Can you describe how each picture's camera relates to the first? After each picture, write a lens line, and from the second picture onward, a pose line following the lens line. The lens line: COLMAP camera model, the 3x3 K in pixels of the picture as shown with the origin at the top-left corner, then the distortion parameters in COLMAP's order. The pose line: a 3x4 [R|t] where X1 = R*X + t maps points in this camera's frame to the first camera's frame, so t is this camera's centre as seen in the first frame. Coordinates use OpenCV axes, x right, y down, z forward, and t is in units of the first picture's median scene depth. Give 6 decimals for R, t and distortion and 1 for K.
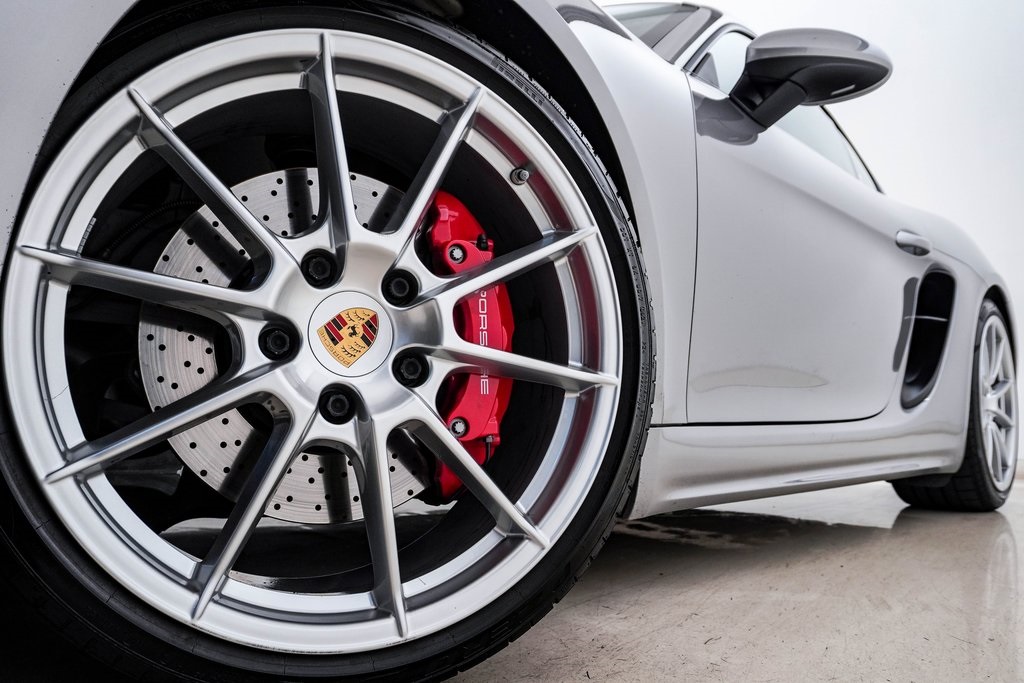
lens RADIAL K [[877.4, 0, 505.6], [0, 877.4, 342.3], [0, 0, 1]] dist [-0.034118, 0.029656]
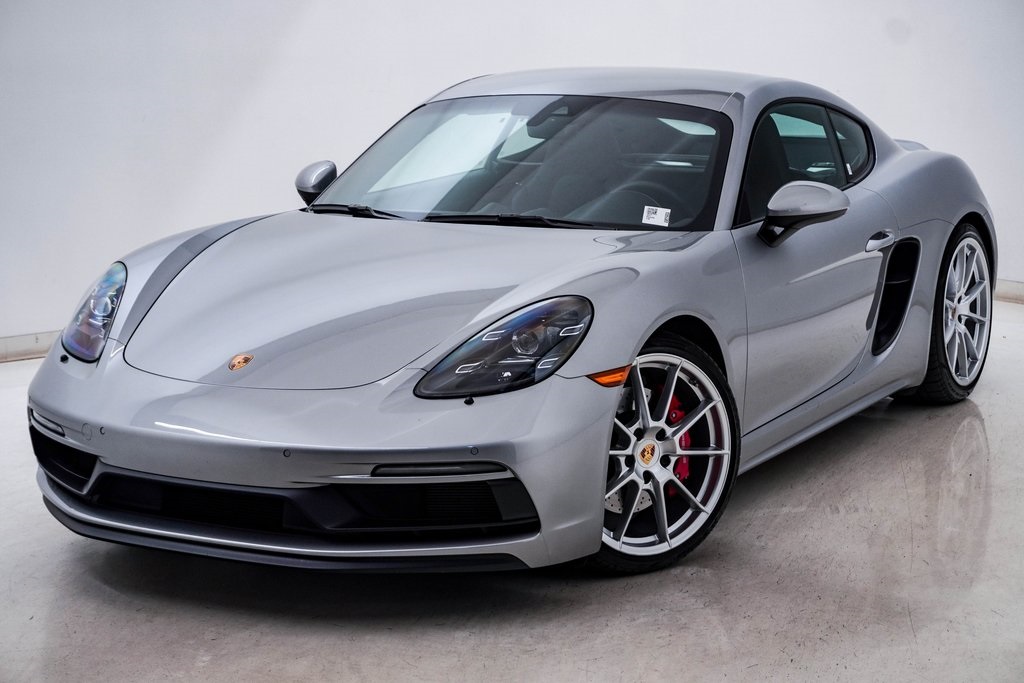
lens RADIAL K [[2177.6, 0, 509.0], [0, 2177.6, 345.1], [0, 0, 1]] dist [0.015768, 0.000000]
pose [[0.983302, -0.080089, 0.163412, -1.630448], [0.036494, 0.966493, 0.254087, -2.028544], [-0.178286, -0.243881, 0.953277, -5.274649]]
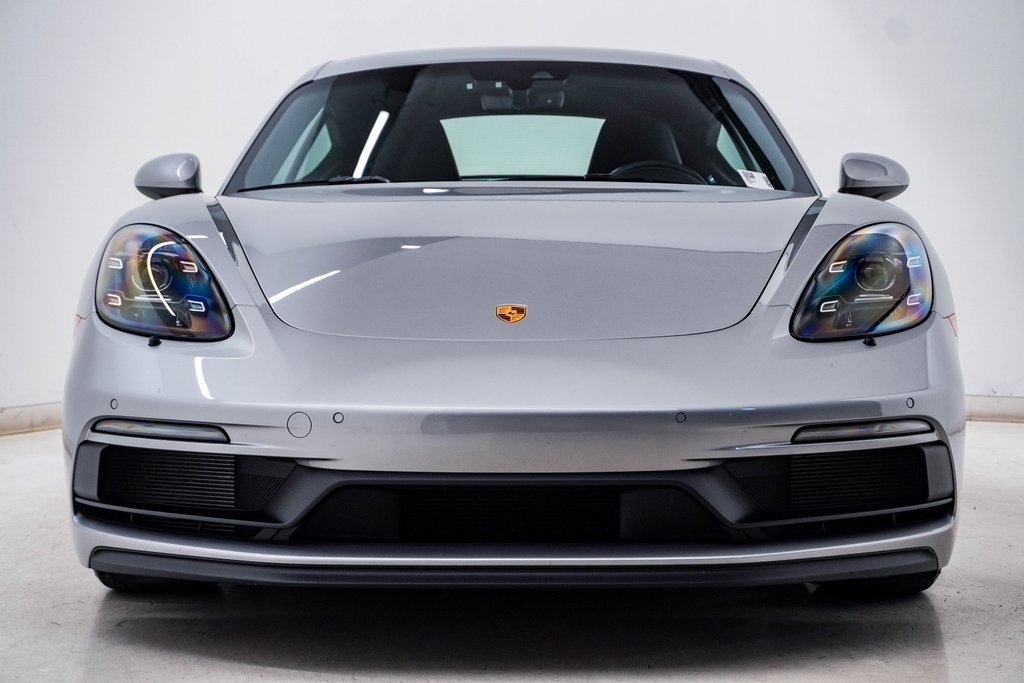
lens RADIAL K [[2144.8, 0, 514.3], [0, 2144.8, 344.1], [0, 0, 1]] dist [0.026885, 0.000000]
pose [[0.776574, -0.074075, 0.625657, -4.088556], [-0.016457, 0.990340, 0.137679, -0.926875], [-0.629811, -0.117215, 0.767853, -2.419493]]
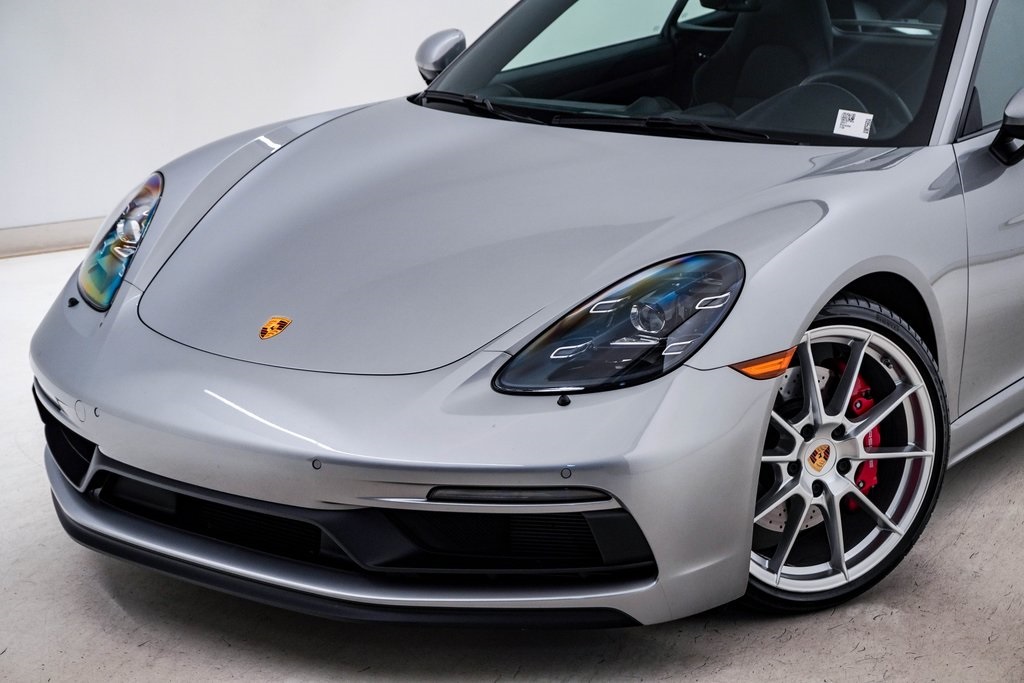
lens RADIAL K [[2177.6, 0, 511.6], [0, 2177.6, 352.2], [0, 0, 1]] dist [0.015768, 0.000000]
pose [[0.997330, -0.064404, 0.034417, -1.011066], [0.048920, 0.939189, 0.339897, -1.950421], [-0.054215, -0.337306, 0.939833, -3.643492]]
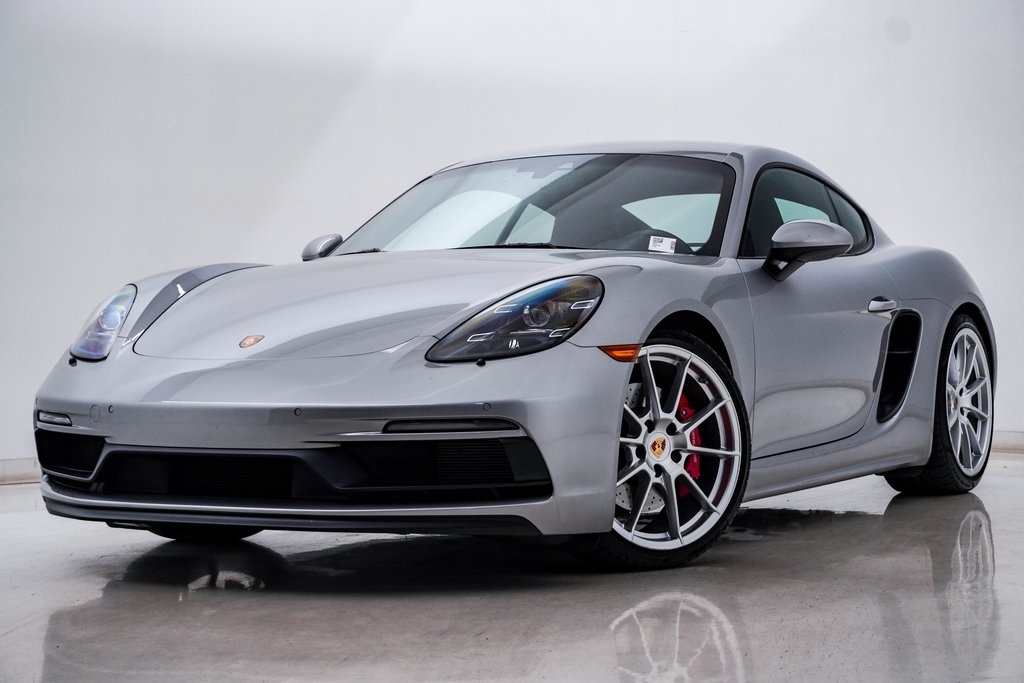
lens RADIAL K [[2177.6, 0, 515.8], [0, 2177.6, 339.5], [0, 0, 1]] dist [0.015768, 0.000000]
pose [[0.981518, -0.051872, 0.184204, -1.778929], [0.035039, 0.995004, 0.093489, -0.963529], [-0.188133, -0.085307, 0.978432, -5.449545]]
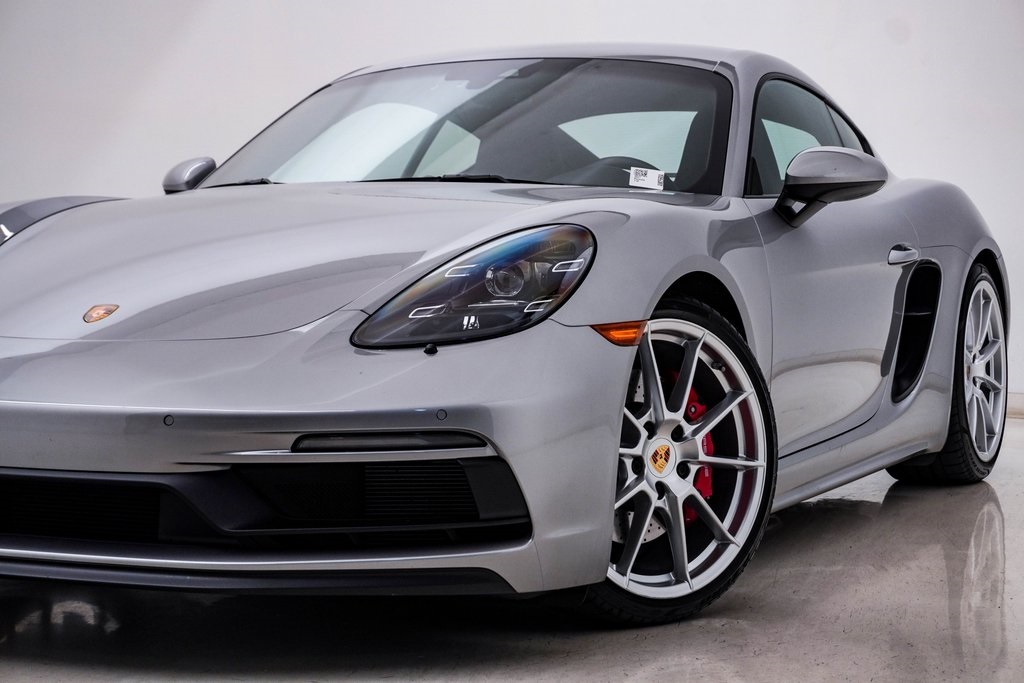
lens RADIAL K [[2177.6, 0, 520.4], [0, 2177.6, 337.5], [0, 0, 1]] dist [0.015768, 0.000000]
pose [[0.965723, -0.054274, 0.253838, -1.672384], [0.020613, 0.990844, 0.133432, -0.925592], [-0.258756, -0.123626, 0.957999, -3.629697]]
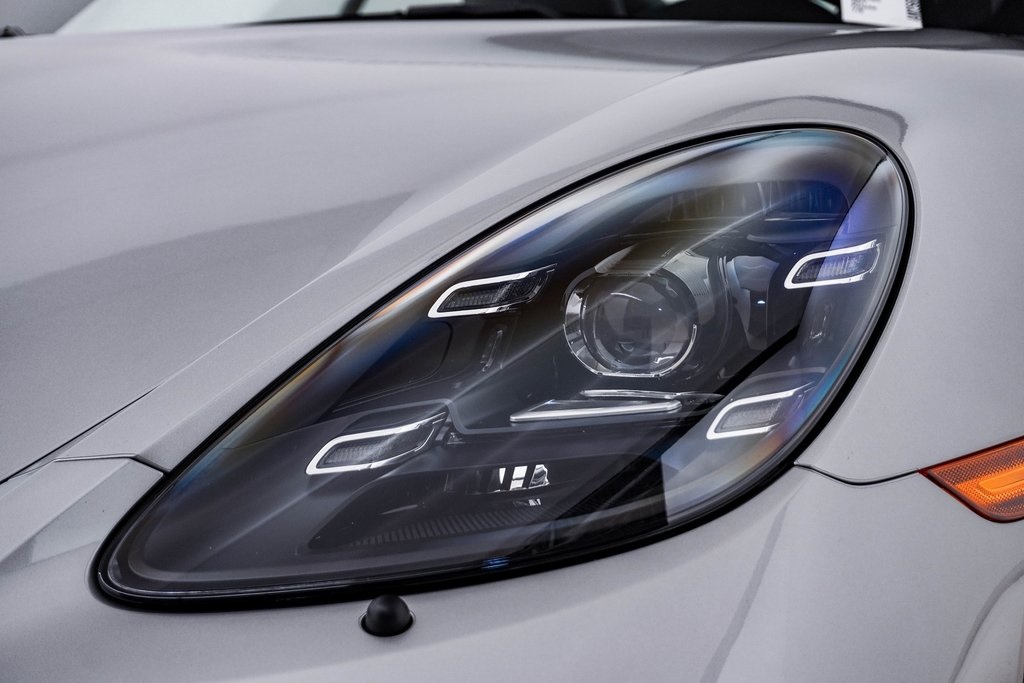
lens RADIAL K [[2177.6, 0, 509.5], [0, 2177.6, 341.4], [0, 0, 1]] dist [0.015768, 0.000000]
pose [[0.960872, -0.093284, 0.260814, -0.980636], [0.042553, 0.980121, 0.193784, -0.696256], [-0.273706, -0.175103, 0.945740, -0.563433]]
